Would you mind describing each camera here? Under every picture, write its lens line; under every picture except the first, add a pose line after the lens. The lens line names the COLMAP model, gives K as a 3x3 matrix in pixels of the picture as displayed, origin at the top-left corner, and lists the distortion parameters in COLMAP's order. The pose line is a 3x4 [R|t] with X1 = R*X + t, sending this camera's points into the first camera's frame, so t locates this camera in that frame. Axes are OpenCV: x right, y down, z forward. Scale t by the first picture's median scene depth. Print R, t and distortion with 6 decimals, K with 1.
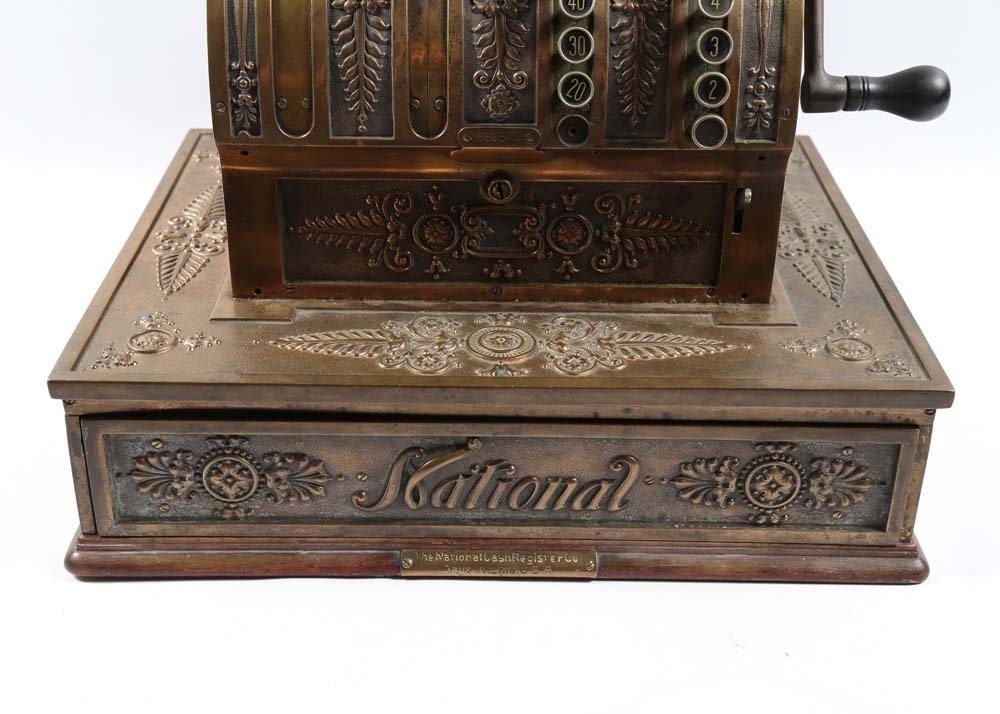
lens RADIAL K [[1410.5, 0, 495.2], [0, 1410.5, 359.1], [0, 0, 1]] dist [0.095325, 0.000000]
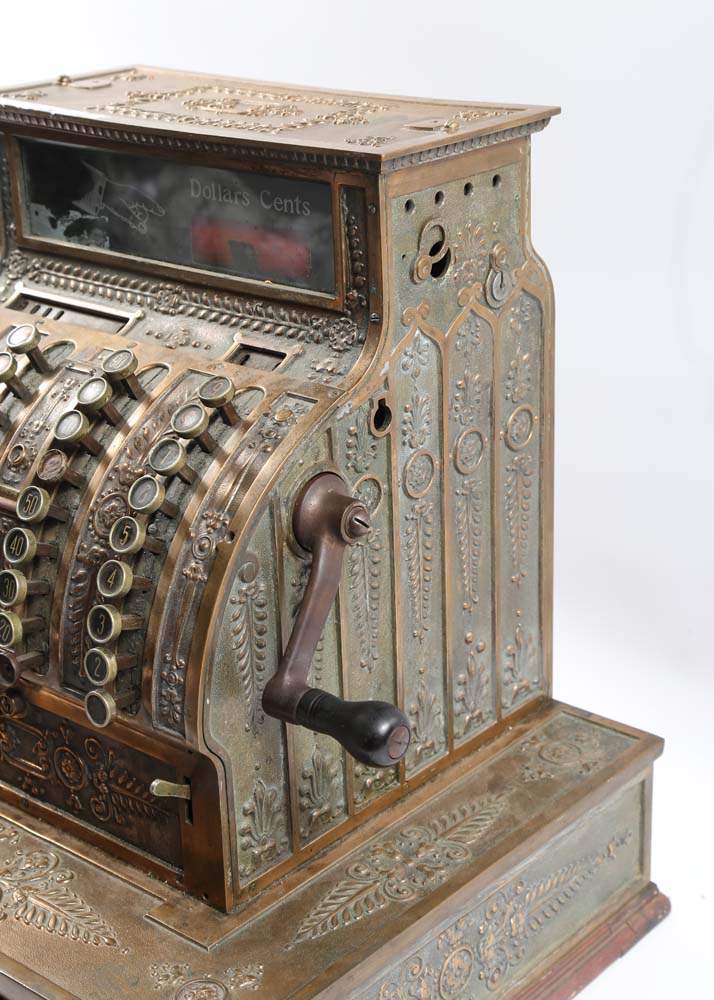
lens RADIAL K [[1754.2, 0, 355.8], [0, 1754.2, 505.4], [0, 0, 1]] dist [0.161590, 0.000000]
pose [[0.753961, 0.210088, -0.622419, 0.943142], [-0.279287, 0.960102, -0.014244, -0.308838], [0.594593, 0.184573, 0.782555, 0.156563]]
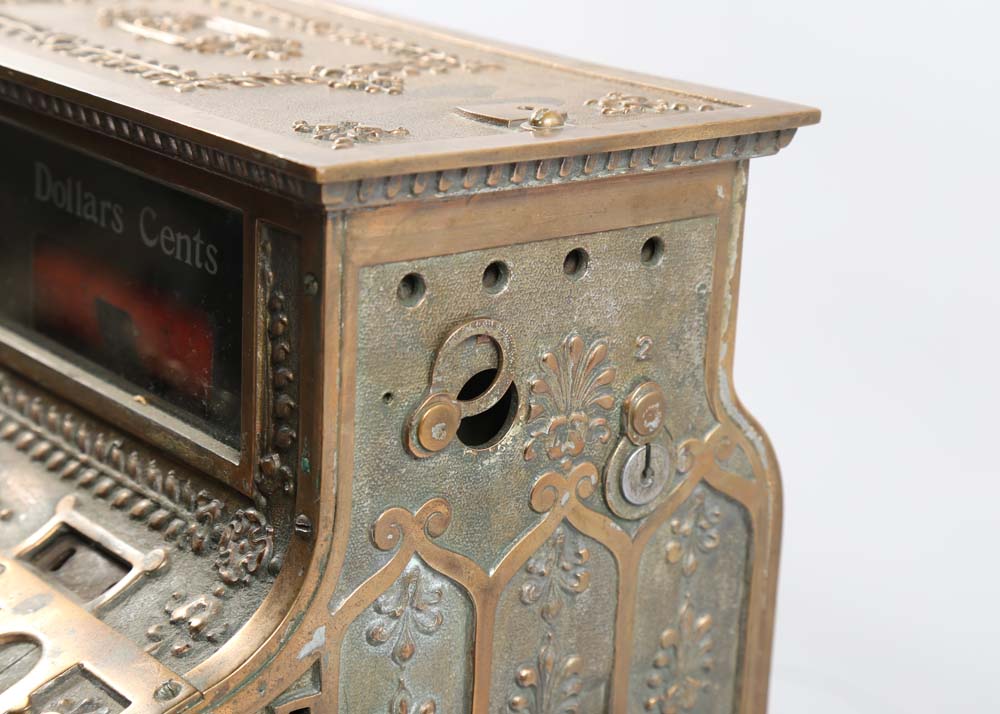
lens RADIAL K [[2175.7, 0, 501.9], [0, 2175.7, 356.9], [0, 0, 1]] dist [0.256694, 0.000000]
pose [[0.629708, 0.248823, -0.735904, 0.692680], [-0.414635, 0.908746, -0.047535, -0.485654], [0.656922, 0.335065, 0.675415, 0.644345]]
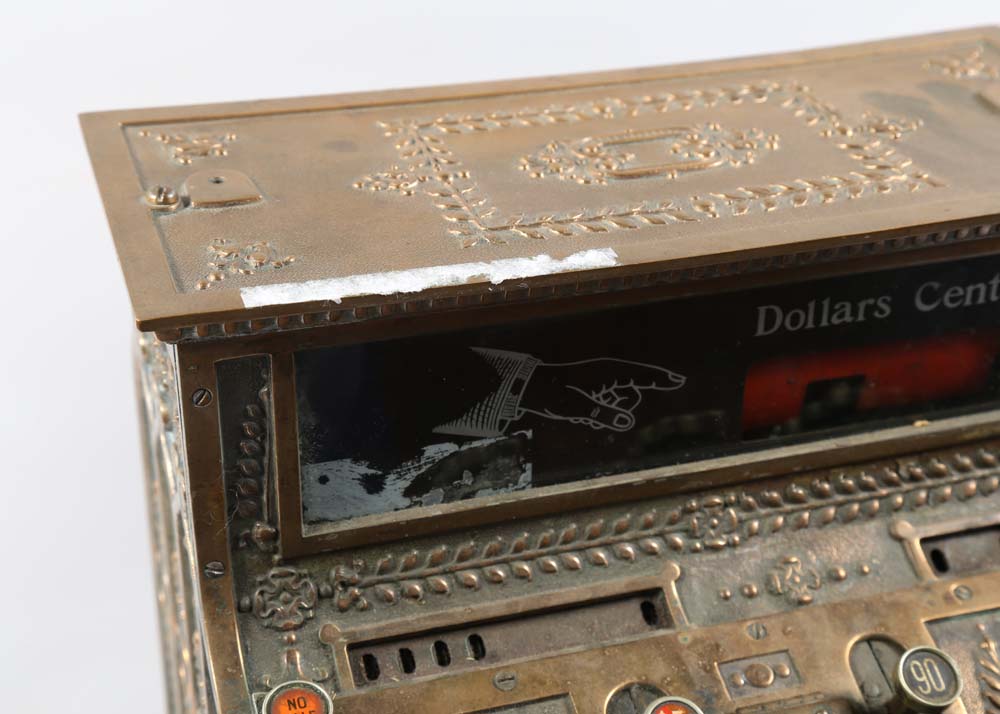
lens RADIAL K [[1679.9, 0, 495.9], [0, 1679.9, 361.5], [0, 0, 1]] dist [0.104779, 0.000000]
pose [[0.953264, -0.147549, 0.263660, -0.240735], [0.146043, 0.988952, 0.025416, -0.526288], [-0.264498, 0.014278, 0.964281, 0.426331]]
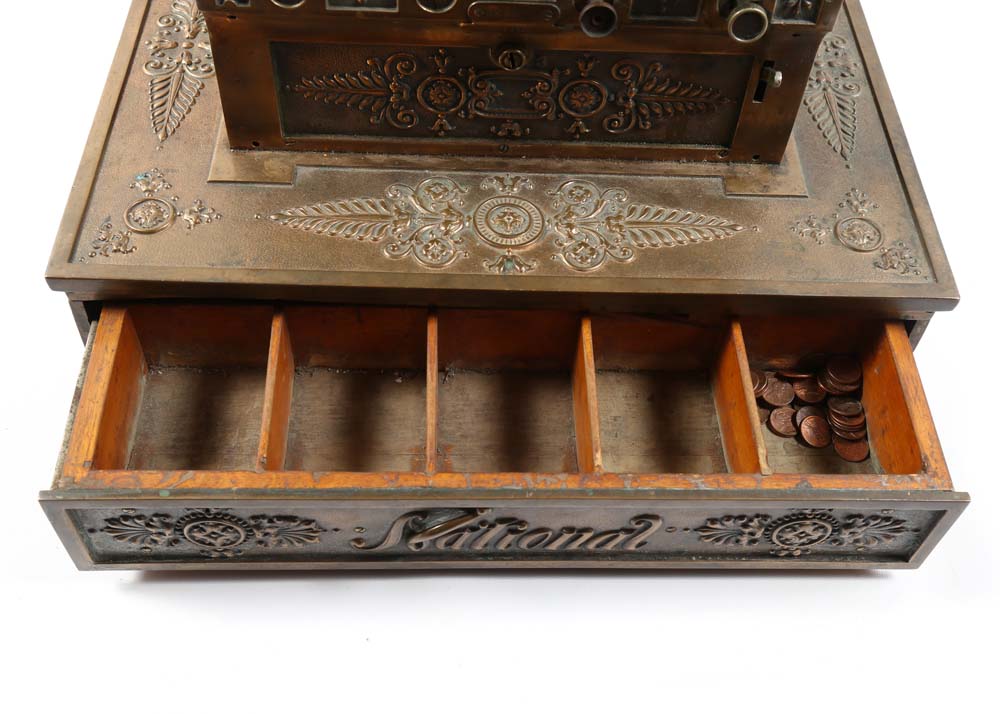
lens RADIAL K [[1098.0, 0, 500.6], [0, 1098.0, 358.3], [0, 0, 1]] dist [0.019825, 0.000000]
pose [[0.999387, 0.012144, 0.032843, -0.025664], [-0.024394, 0.914348, 0.404195, -0.236129], [-0.025122, -0.404748, 0.914083, 0.268526]]
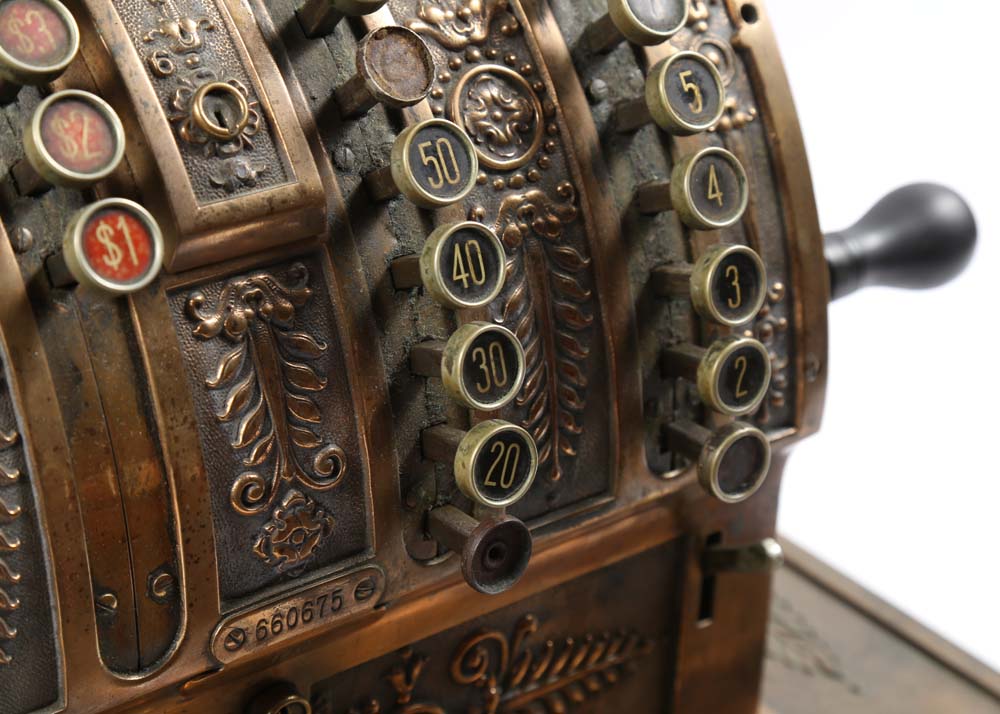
lens RADIAL K [[2647.3, 0, 494.8], [0, 2647.3, 355.3], [0, 0, 1]] dist [0.342565, 0.000000]
pose [[0.785102, -0.265868, 0.559400, -0.351351], [0.262985, 0.960819, 0.087561, -0.275163], [-0.560761, 0.078369, 0.824260, 0.342078]]
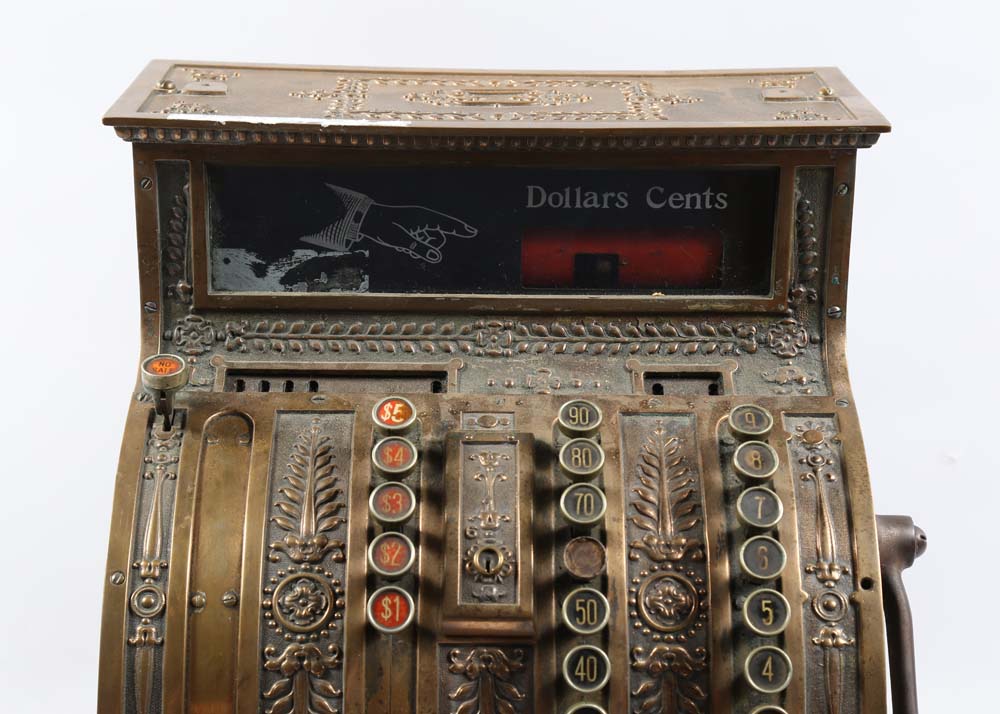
lens RADIAL K [[2161.9, 0, 497.8], [0, 2161.9, 362.9], [0, 0, 1]] dist [0.274714, 0.000000]
pose [[0.999925, -0.002772, 0.011918, -0.003567], [0.005084, 0.980070, -0.198586, -0.170760], [-0.011130, 0.198631, 0.980011, -0.171479]]
